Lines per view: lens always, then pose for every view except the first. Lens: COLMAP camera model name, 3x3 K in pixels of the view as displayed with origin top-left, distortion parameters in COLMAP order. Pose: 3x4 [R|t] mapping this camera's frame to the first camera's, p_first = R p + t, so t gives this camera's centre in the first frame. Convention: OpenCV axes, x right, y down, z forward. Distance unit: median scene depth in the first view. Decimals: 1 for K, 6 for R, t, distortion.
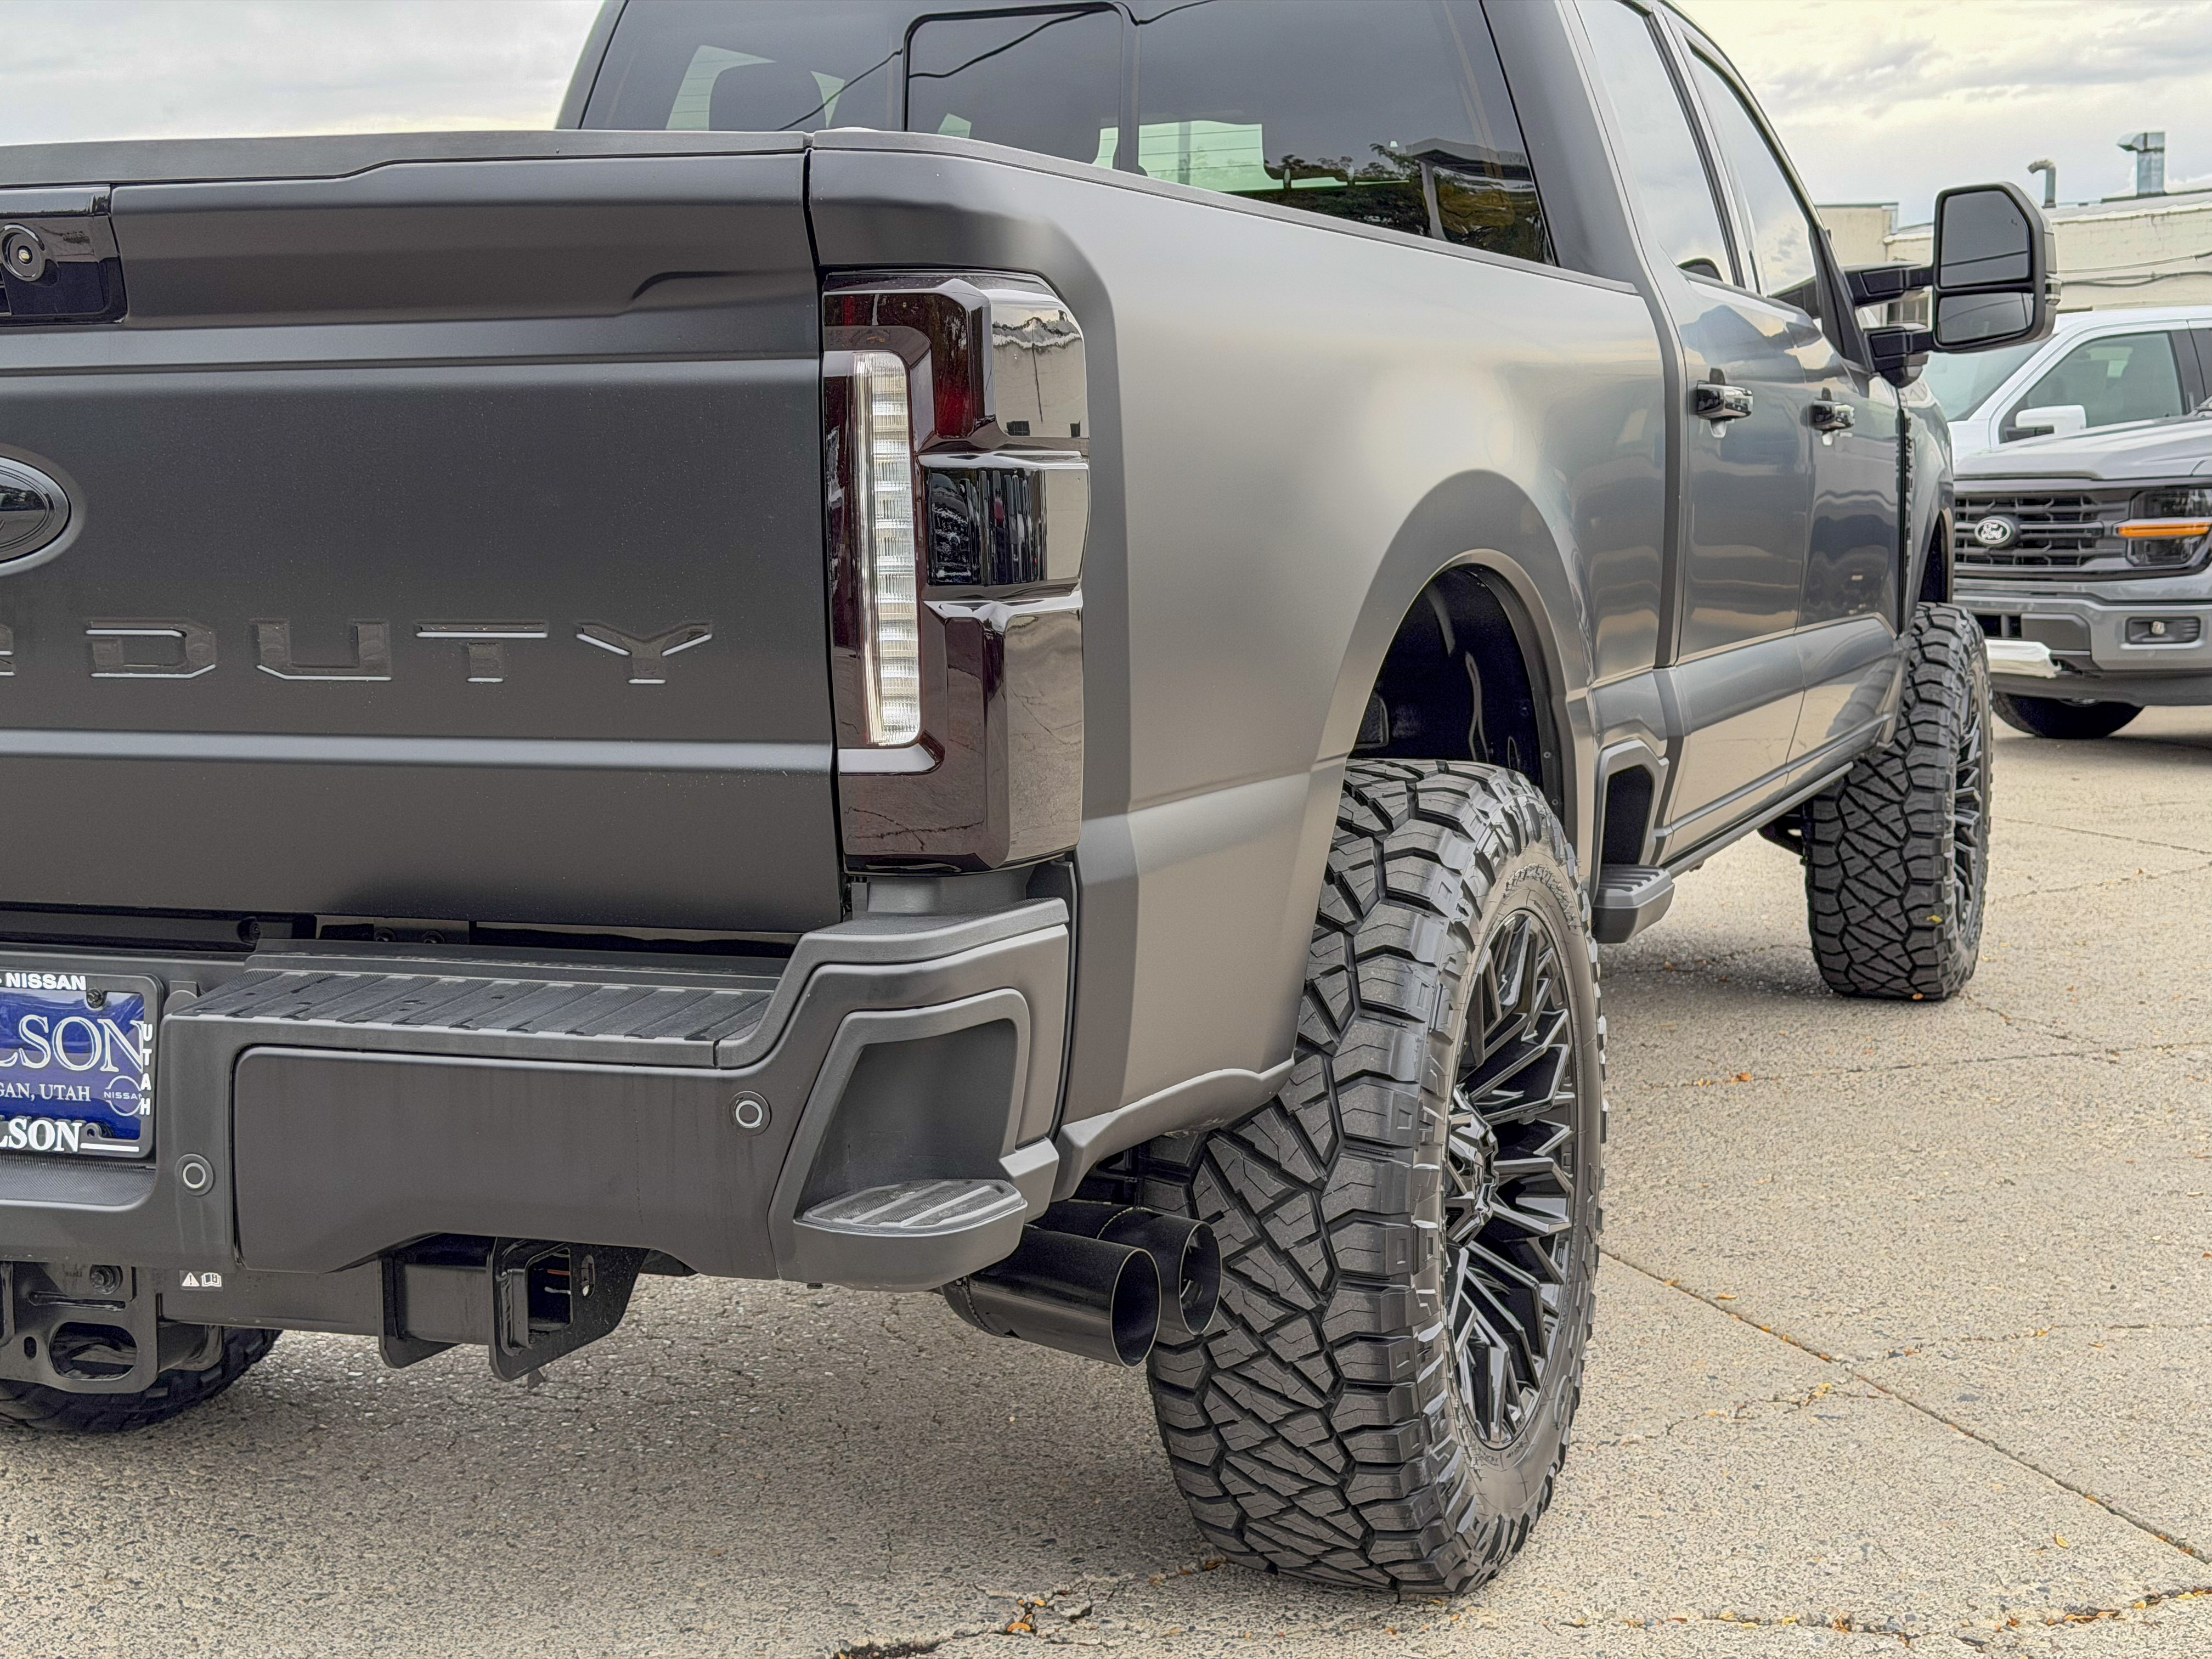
lens RADIAL K [[3092.3, 0, 1117.2], [0, 3092.3, 860.2], [0, 0, 1]] dist [0.192260, -0.419315]
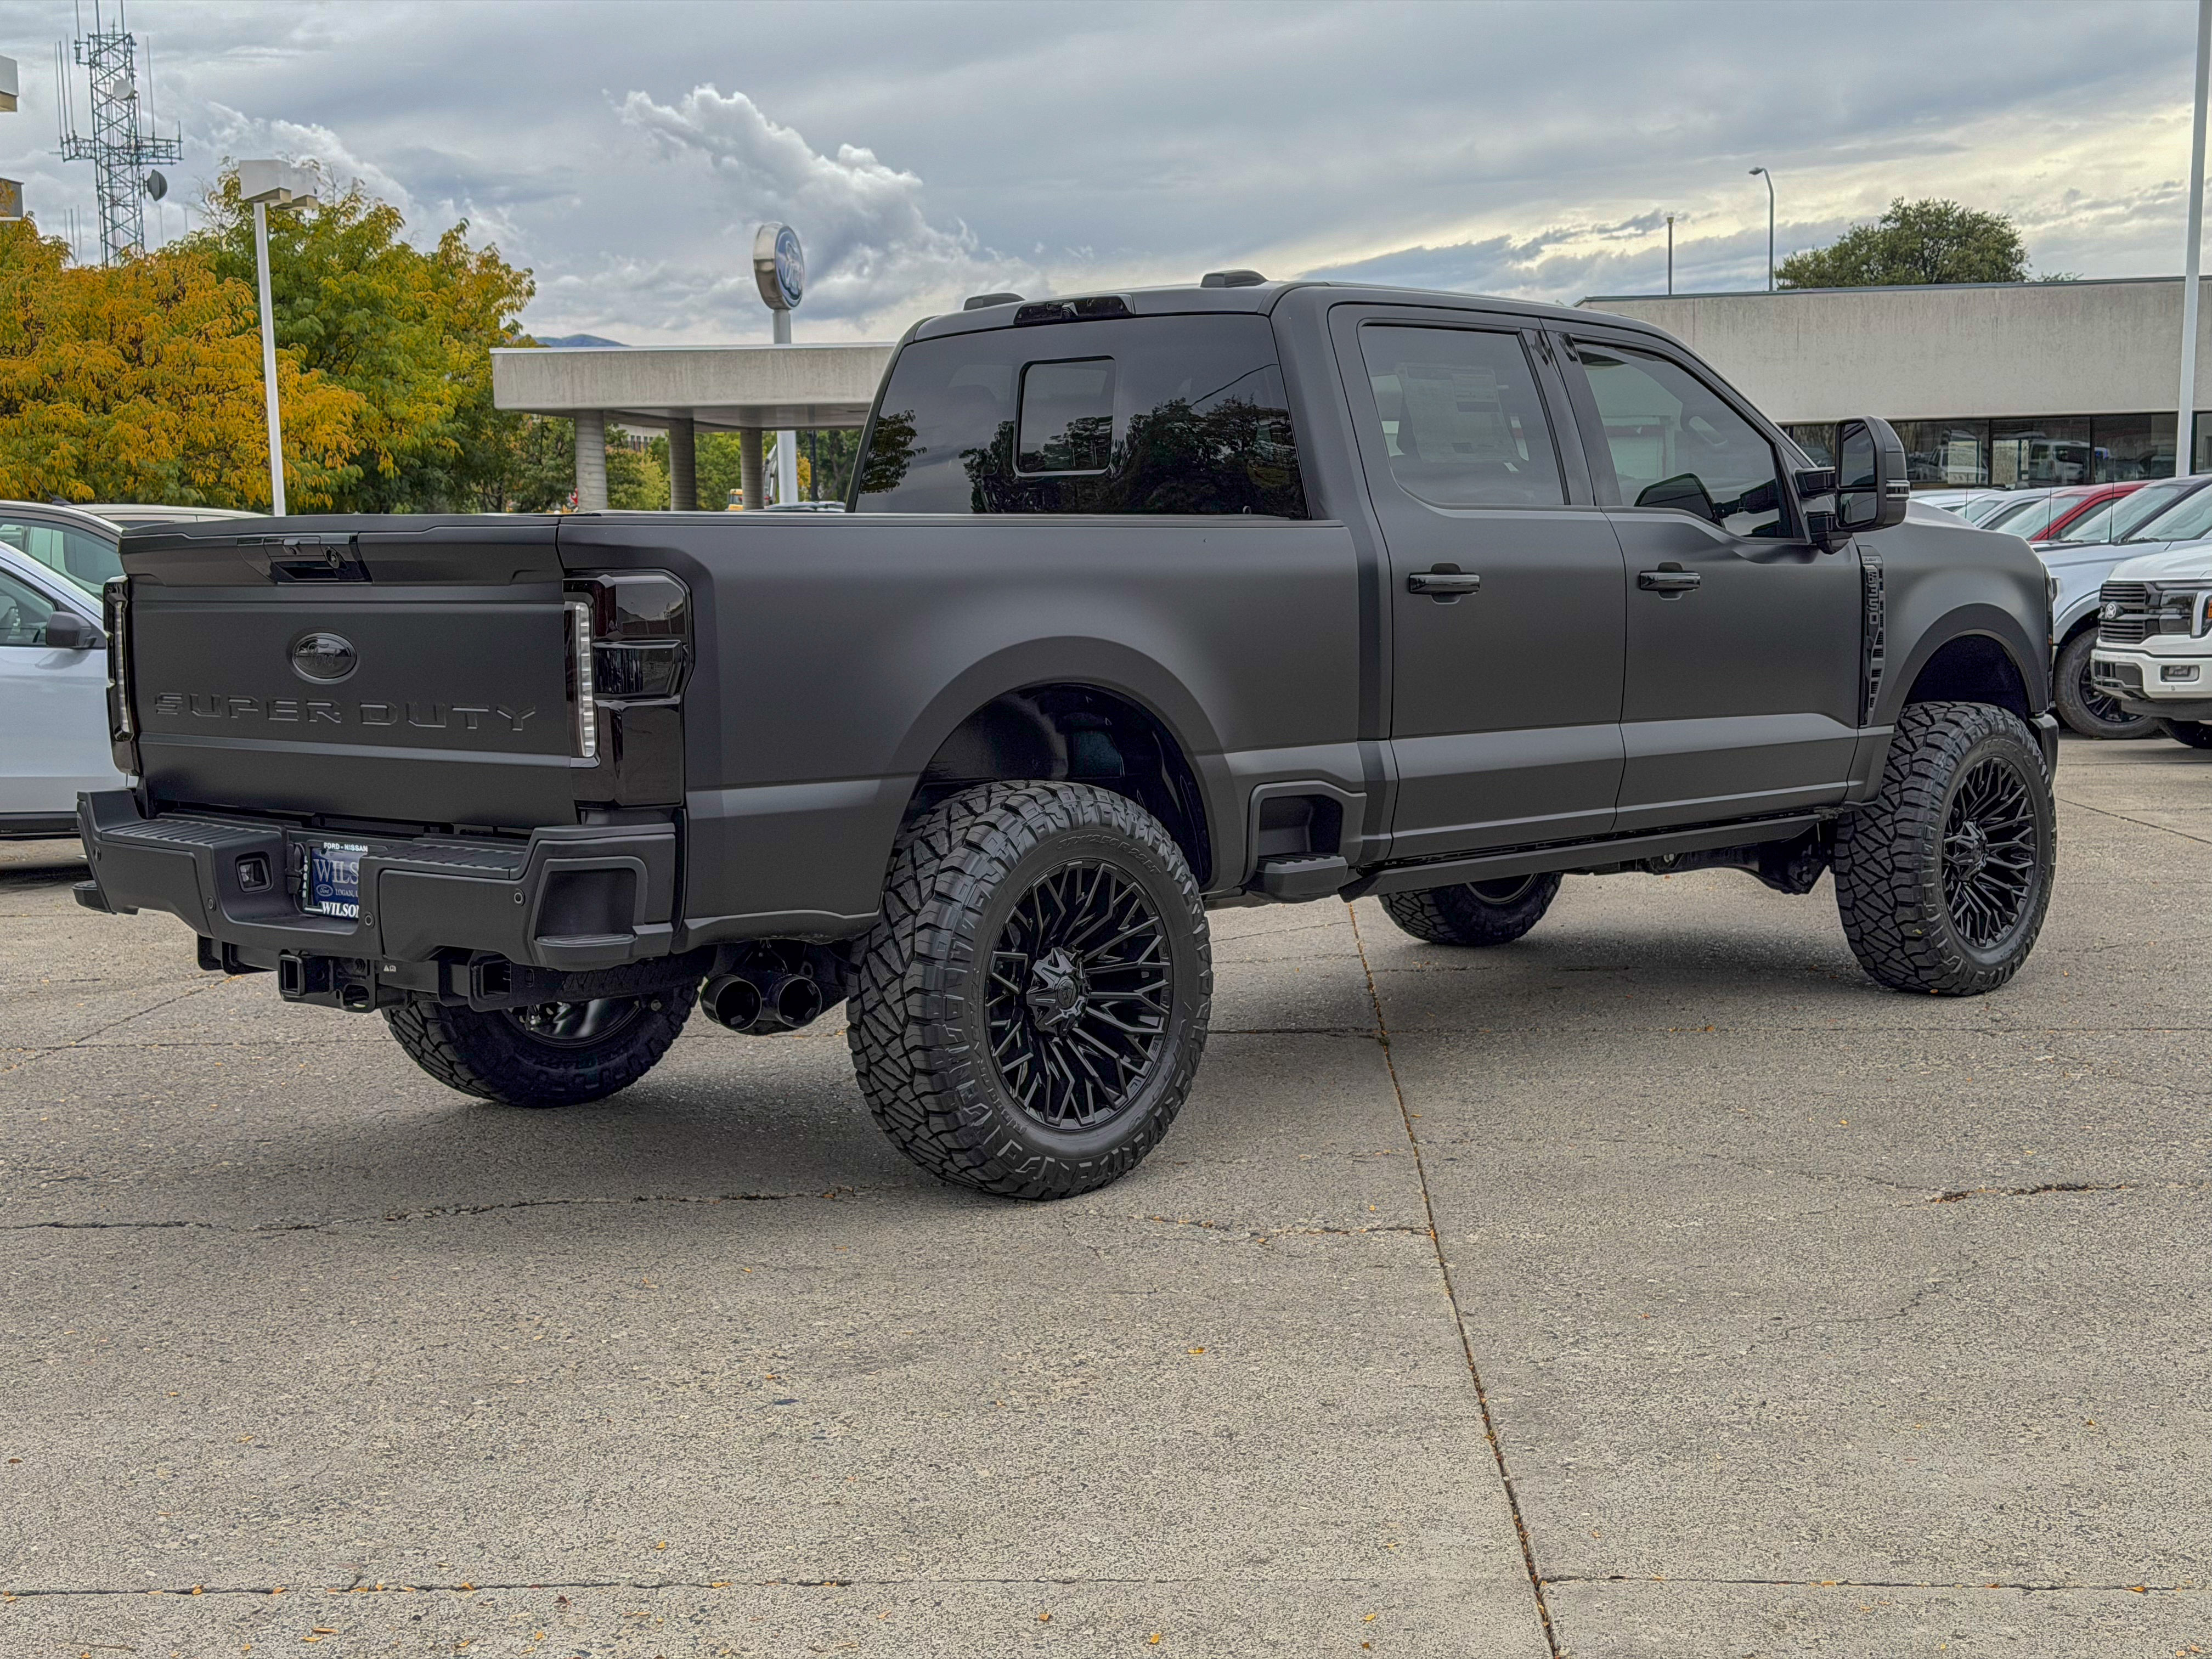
lens RADIAL K [[3092.3, 0, 1117.2], [0, 3092.3, 860.2], [0, 0, 1]] dist [0.192260, -0.419315]
pose [[0.928443, 0.038205, -0.369506, 1.109432], [-0.045818, 0.998880, -0.011845, 0.049917], [0.368639, 0.027927, 0.929153, -1.039823]]
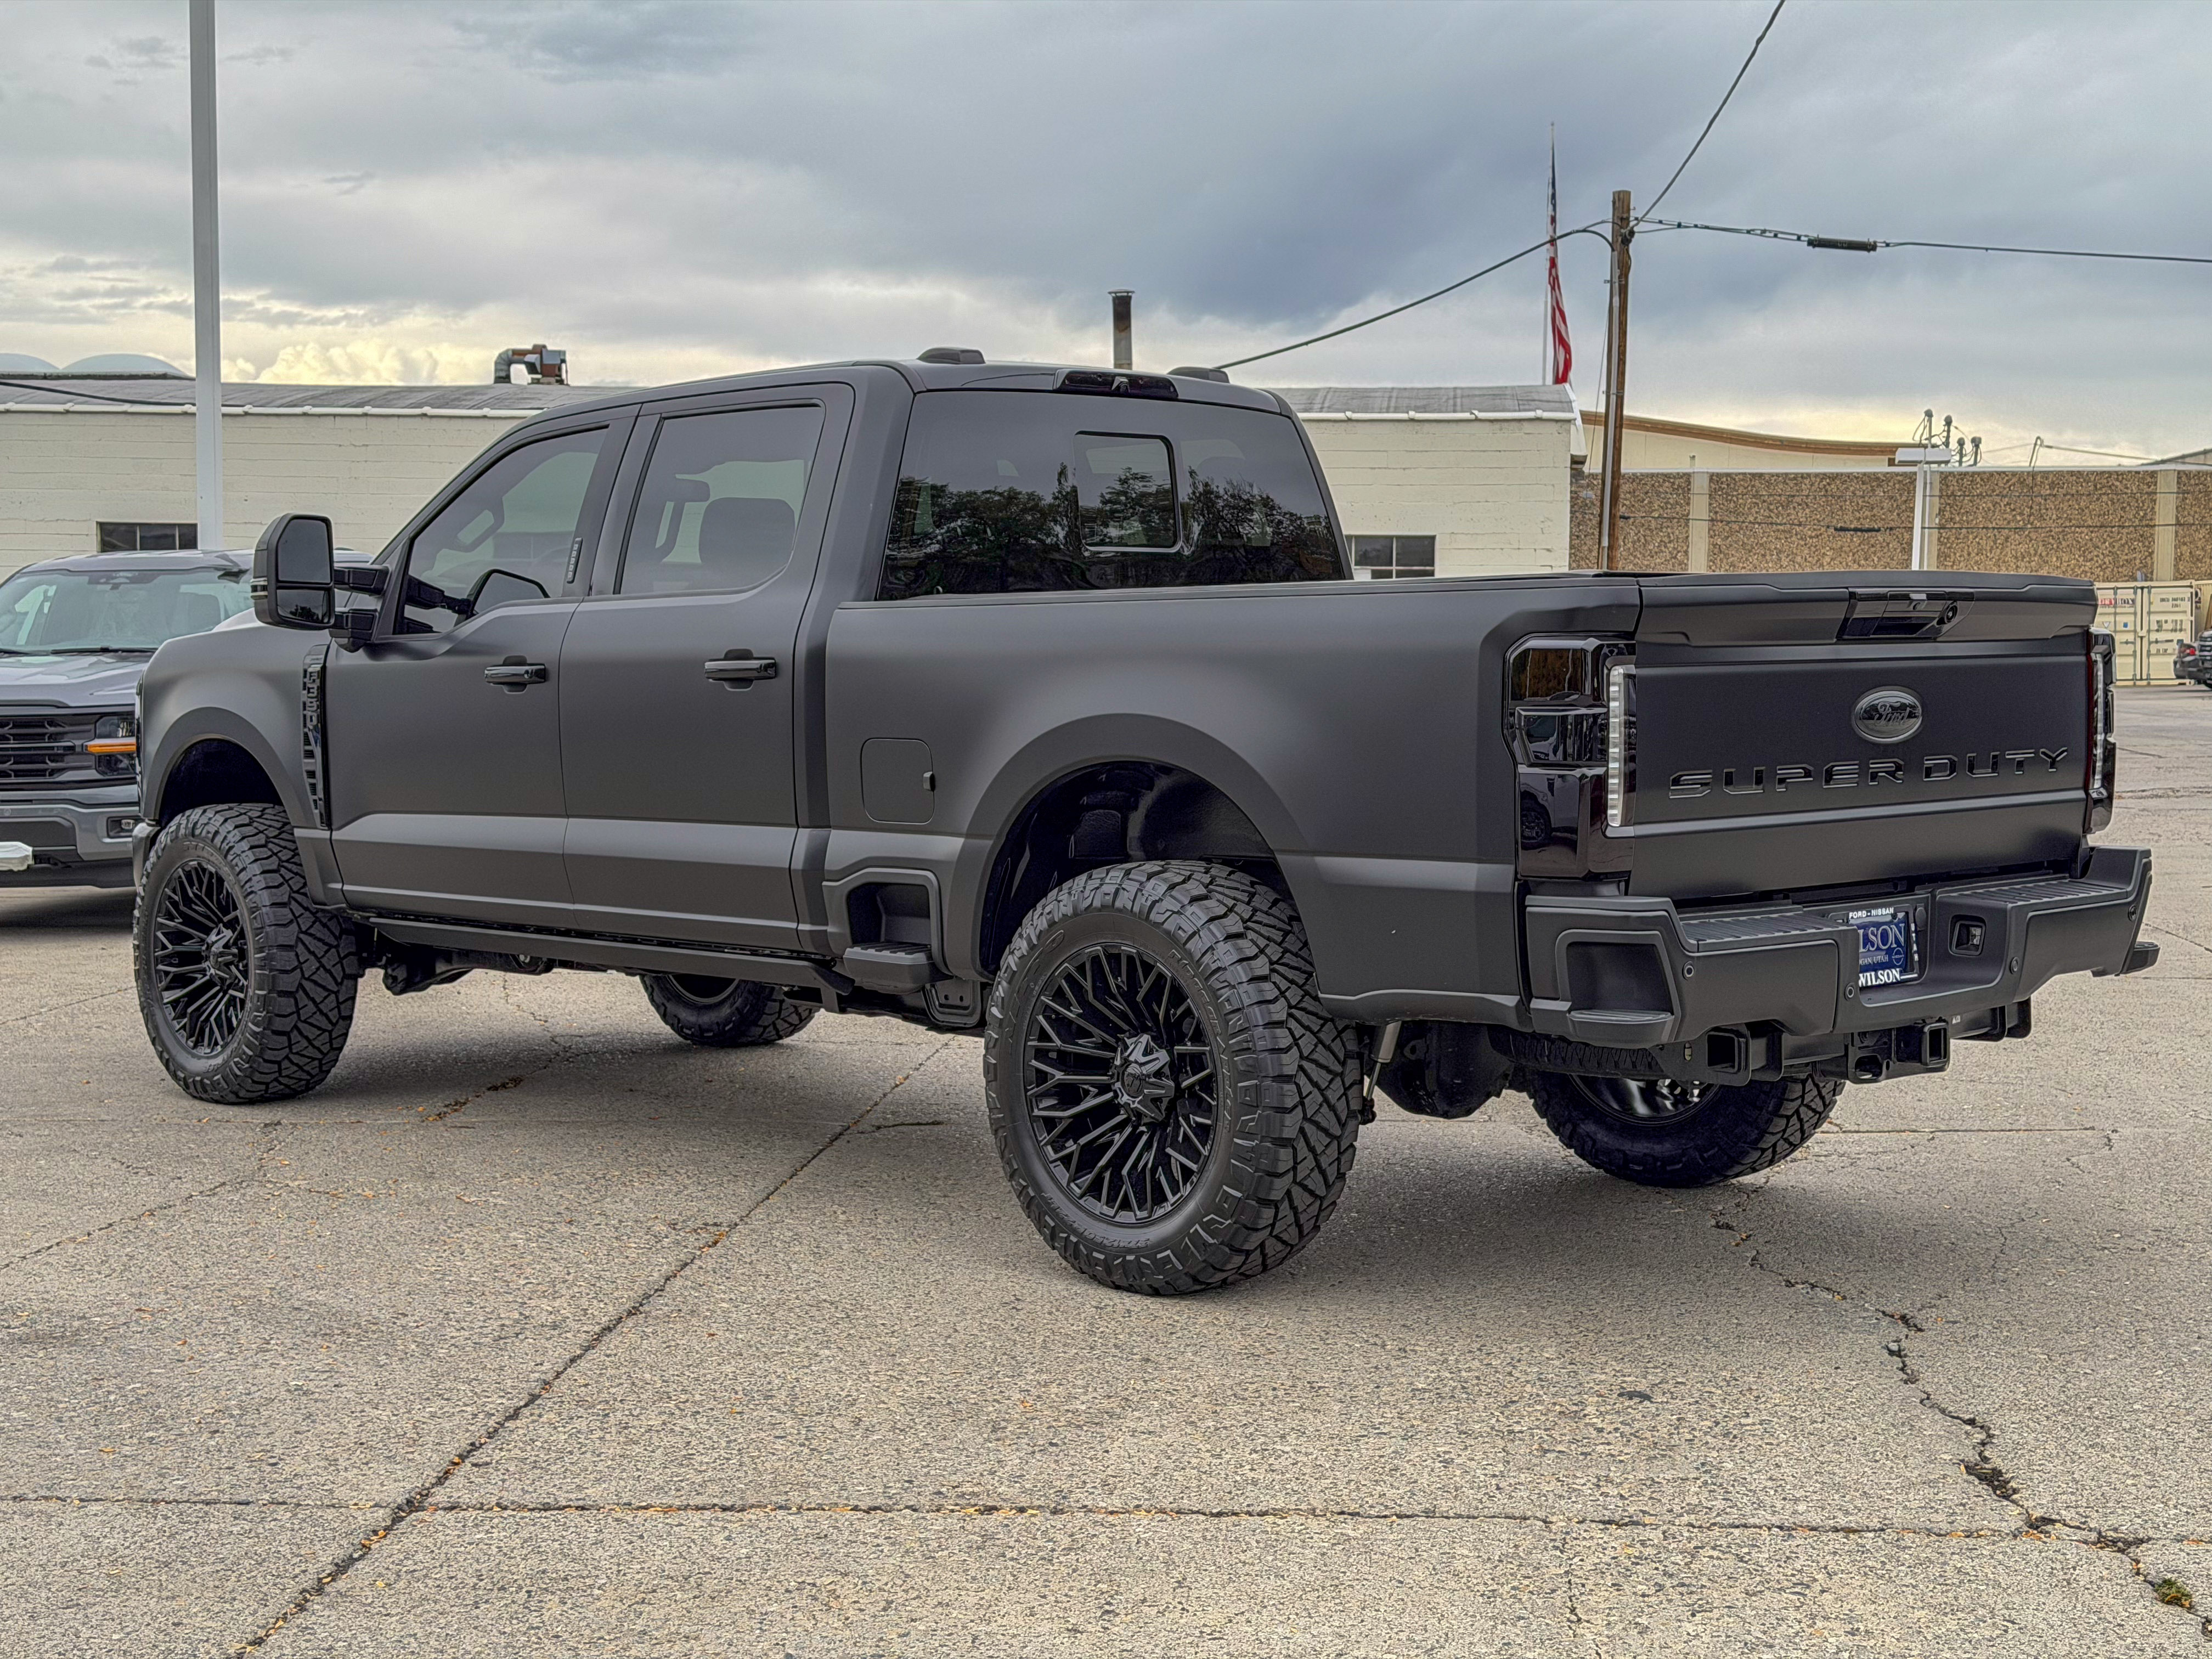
lens RADIAL K [[3092.3, 0, 1117.2], [0, 3092.3, 860.2], [0, 0, 1]] dist [0.192260, -0.419315]
pose [[0.411655, -0.050778, 0.909924, -2.742105], [0.116681, 0.993166, 0.002635, -0.074374], [-0.903839, 0.105086, 0.414767, 0.540984]]
